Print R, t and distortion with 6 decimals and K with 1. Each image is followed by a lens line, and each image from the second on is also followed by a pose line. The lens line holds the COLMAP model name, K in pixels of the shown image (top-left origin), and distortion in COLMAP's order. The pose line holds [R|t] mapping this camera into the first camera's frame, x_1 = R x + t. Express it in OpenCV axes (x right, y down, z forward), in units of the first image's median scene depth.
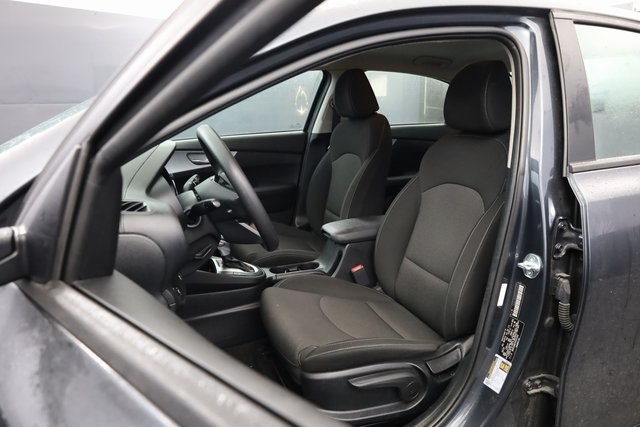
lens RADIAL K [[418.8, 0, 320.4], [0, 418.8, 213.7], [0, 0, 1]] dist [0.006473, -0.001298]
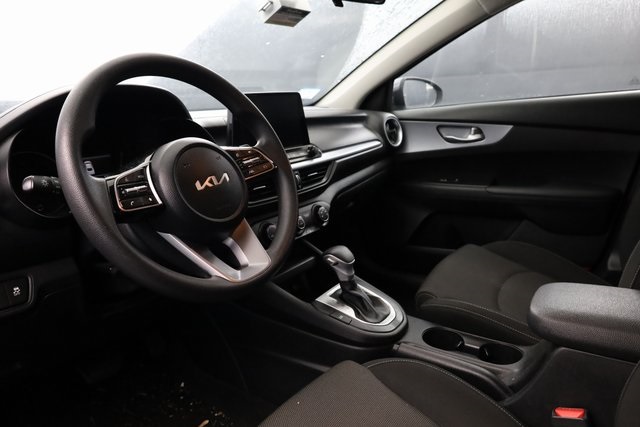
lens RADIAL K [[418.8, 0, 322.8], [0, 418.8, 216.4], [0, 0, 1]] dist [0.006473, -0.001298]
pose [[0.508604, 0.212450, -0.834378, 0.218397], [-0.149650, 0.976142, 0.157326, -0.074147], [0.847896, 0.044848, 0.528263, 0.444980]]
